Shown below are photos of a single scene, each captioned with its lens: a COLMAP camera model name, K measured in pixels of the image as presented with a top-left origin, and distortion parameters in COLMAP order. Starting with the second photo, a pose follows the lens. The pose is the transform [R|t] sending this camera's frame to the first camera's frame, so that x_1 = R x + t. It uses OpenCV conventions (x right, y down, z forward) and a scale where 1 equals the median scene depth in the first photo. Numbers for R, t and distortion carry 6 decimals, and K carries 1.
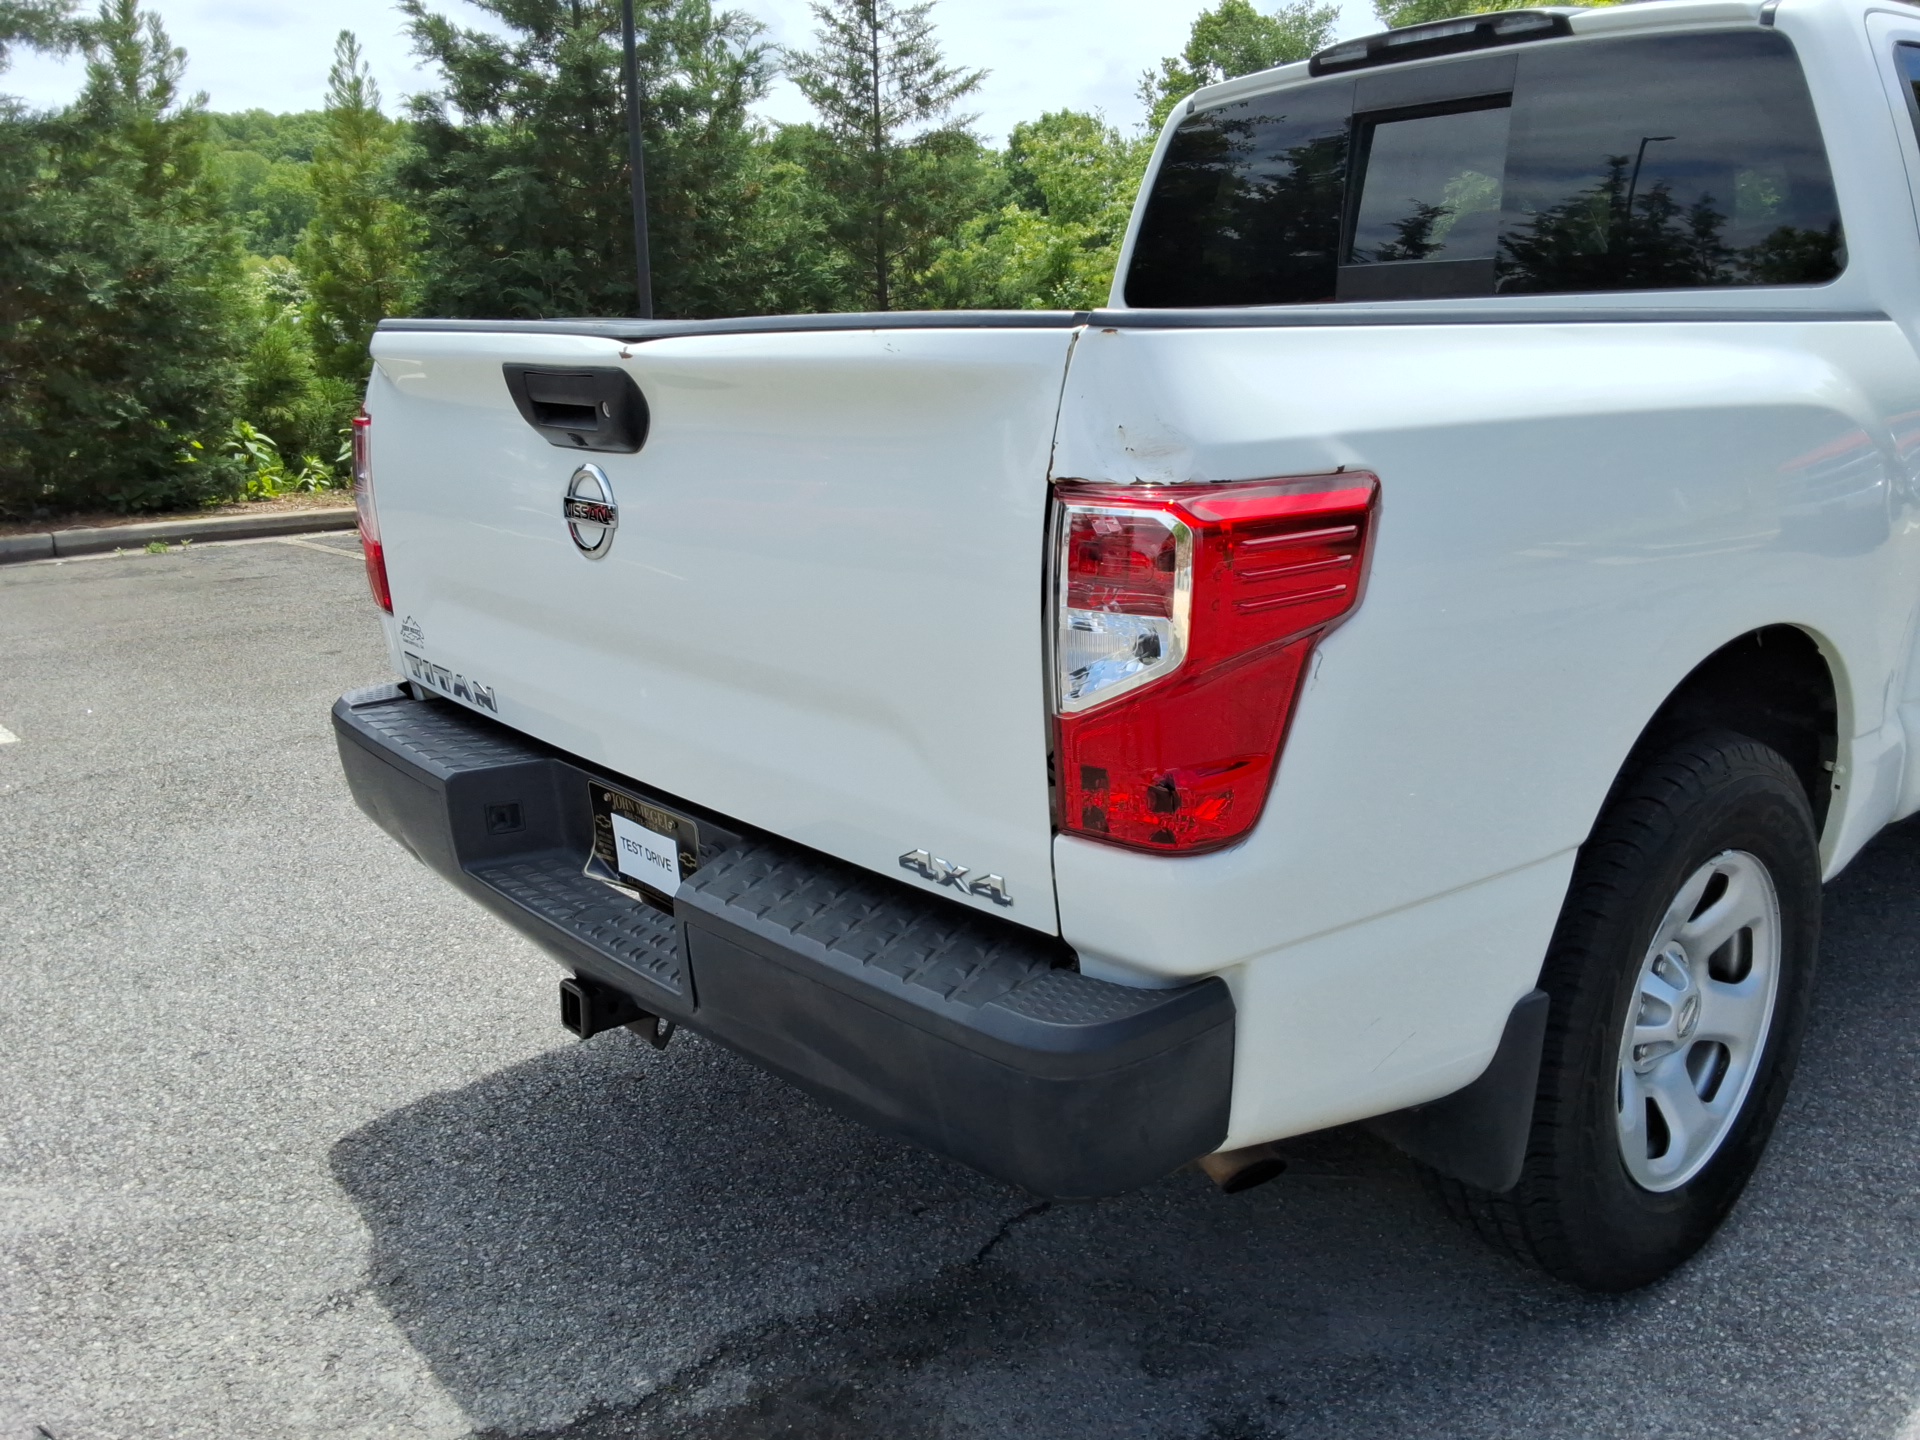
lens RADIAL K [[1533.0, 0, 975.9], [0, 1533.0, 701.2], [0, 0, 1]] dist [0.127260, -0.211197]
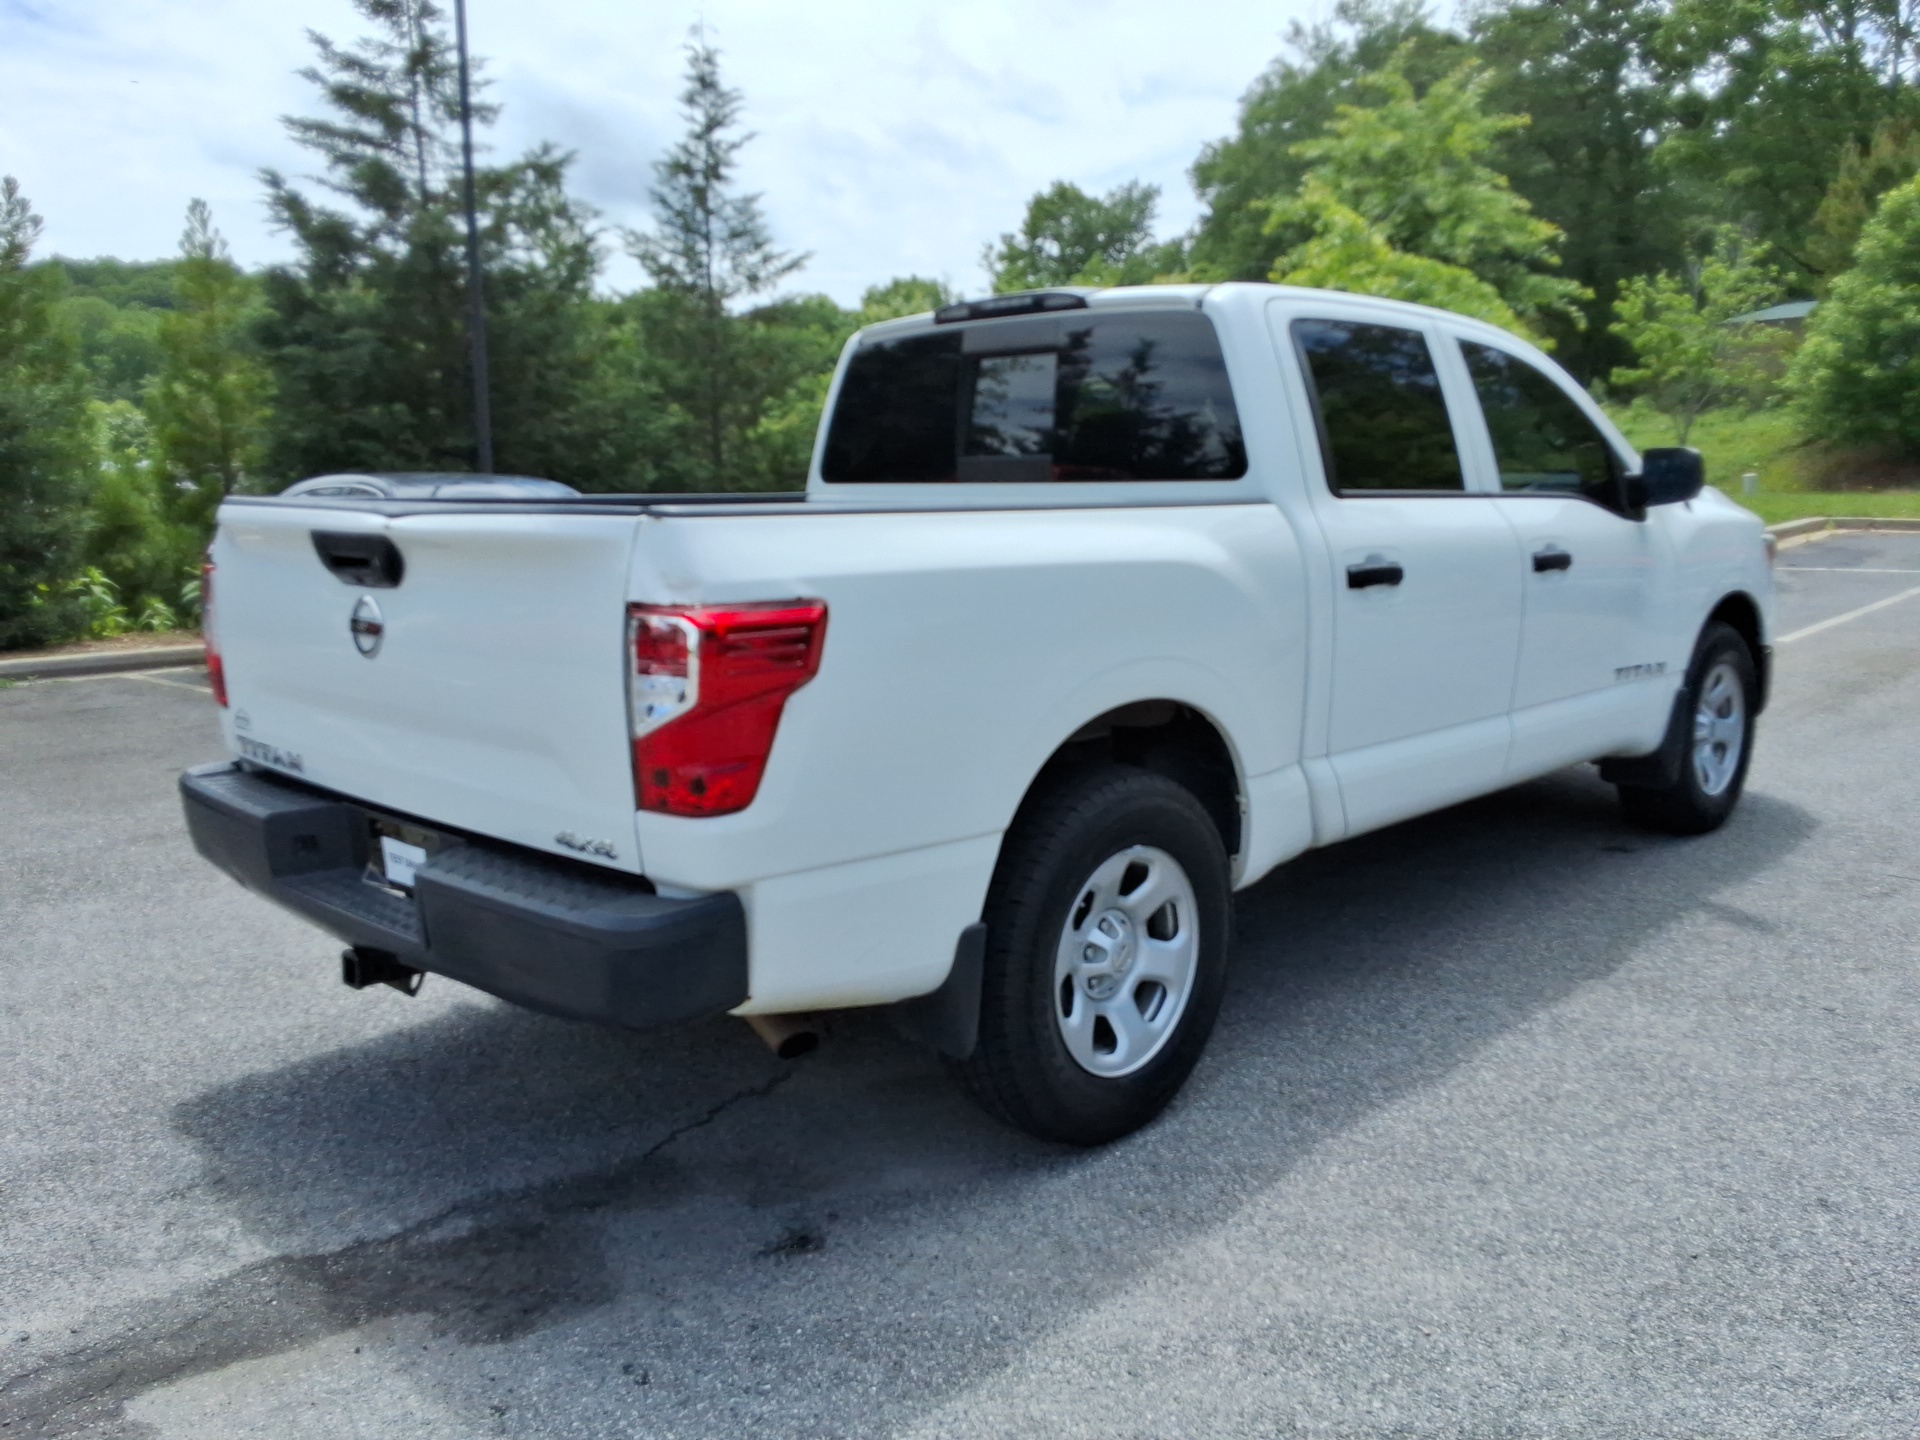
lens RADIAL K [[1523.6, 0, 985.9], [0, 1523.6, 697.2], [0, 0, 1]] dist [0.100937, -0.143715]
pose [[0.995432, -0.007585, 0.095166, 0.131406], [0.016348, 0.995657, -0.091646, 0.058933], [-0.094058, 0.092783, 0.991234, -0.342444]]
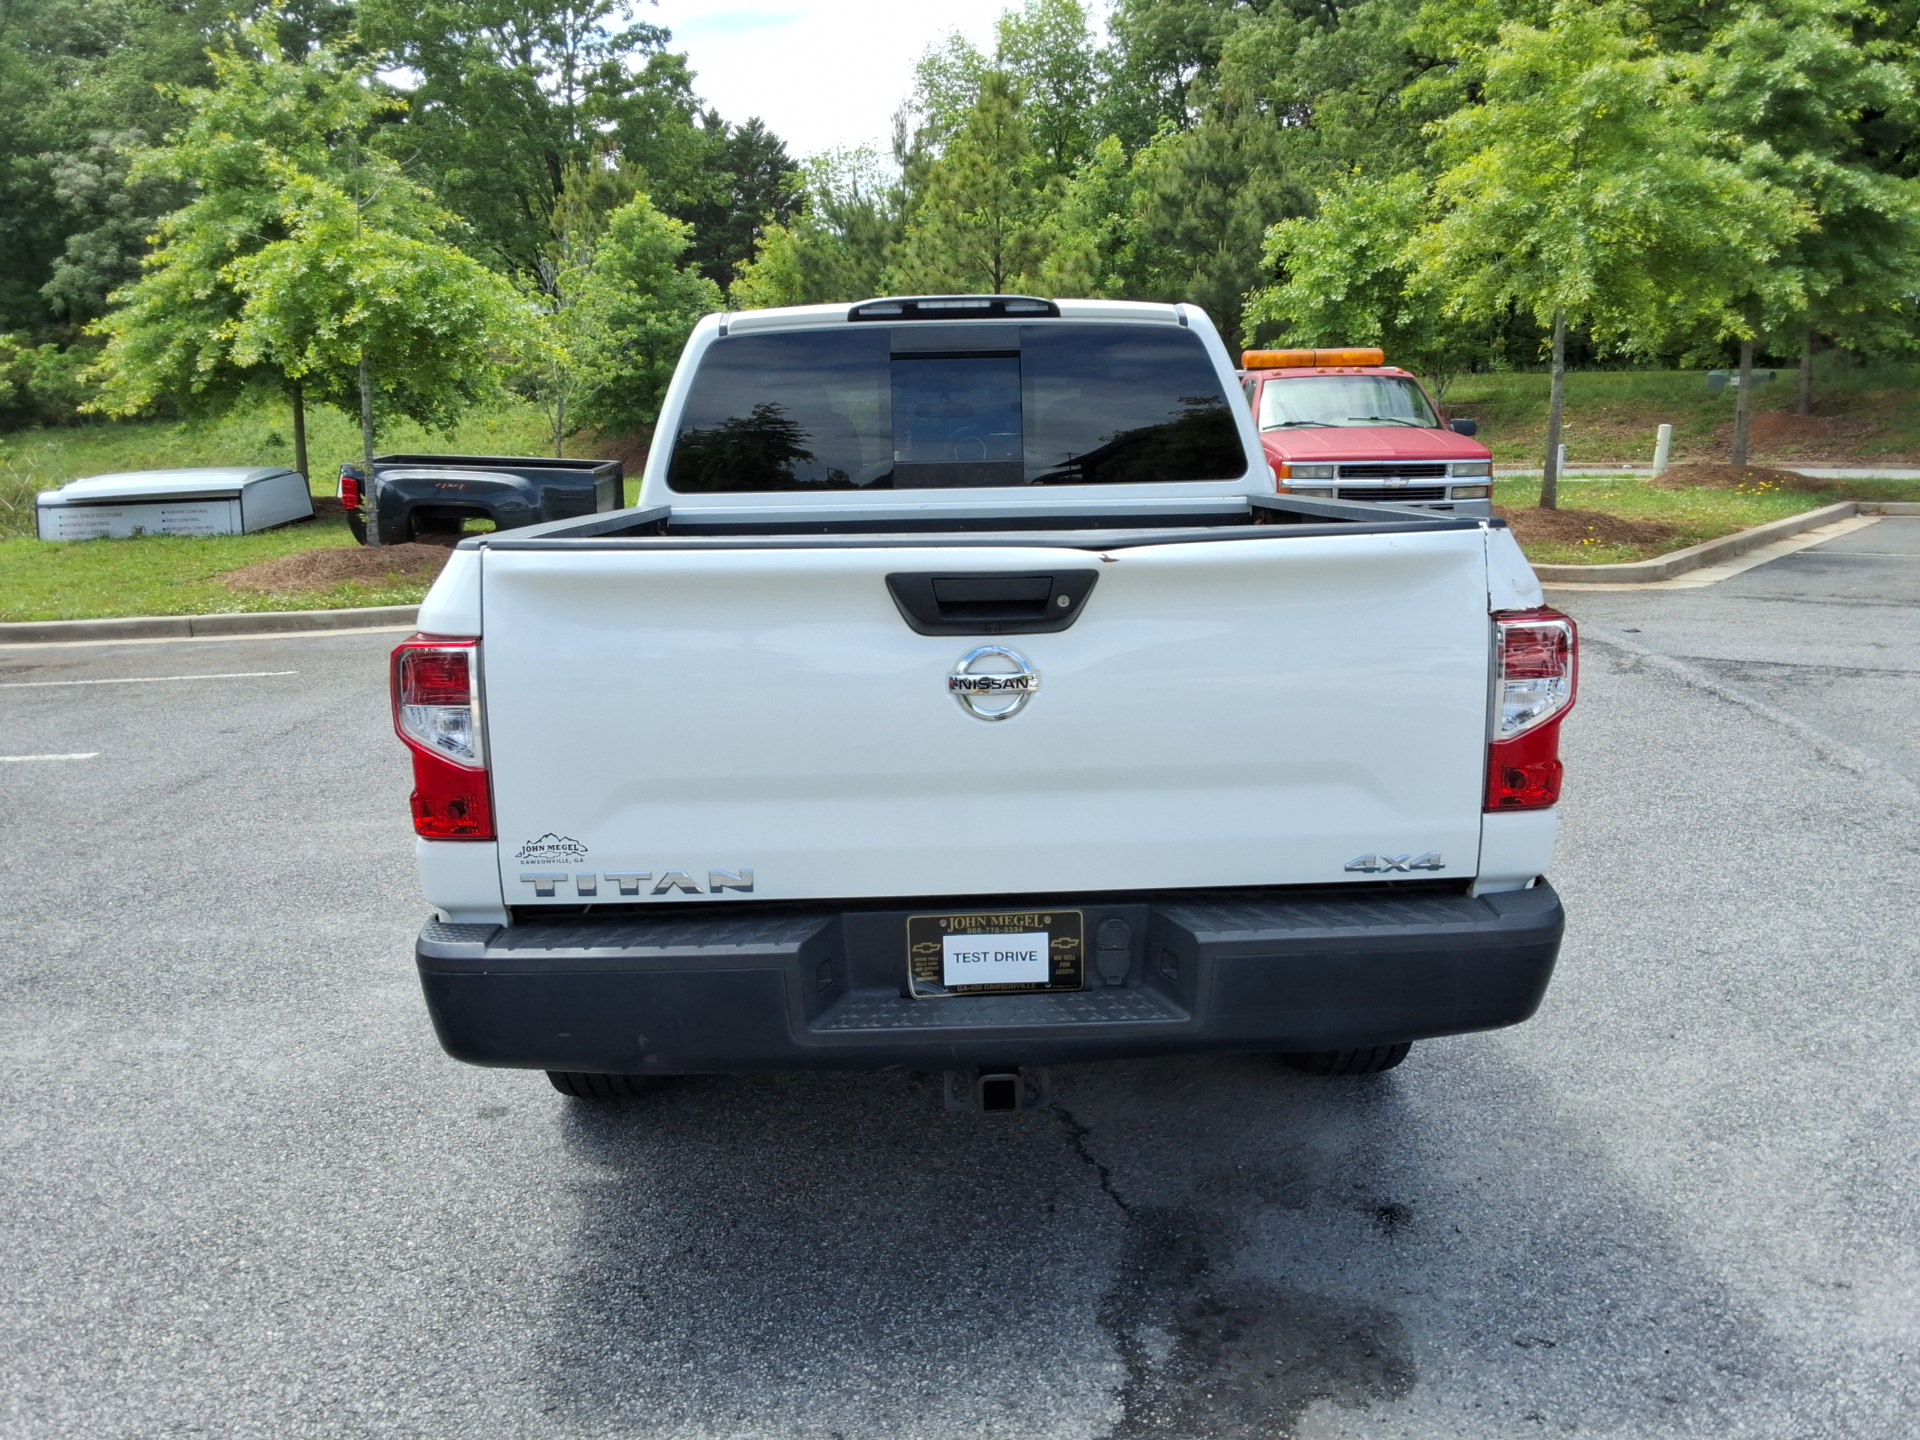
lens RADIAL K [[1533.0, 0, 975.9], [0, 1533.0, 701.2], [0, 0, 1]] dist [0.127260, -0.211197]
pose [[0.630214, -0.126701, 0.766014, -0.776670], [0.193169, 0.981160, 0.003363, -0.073376], [-0.752008, 0.145851, 0.642815, 0.136420]]
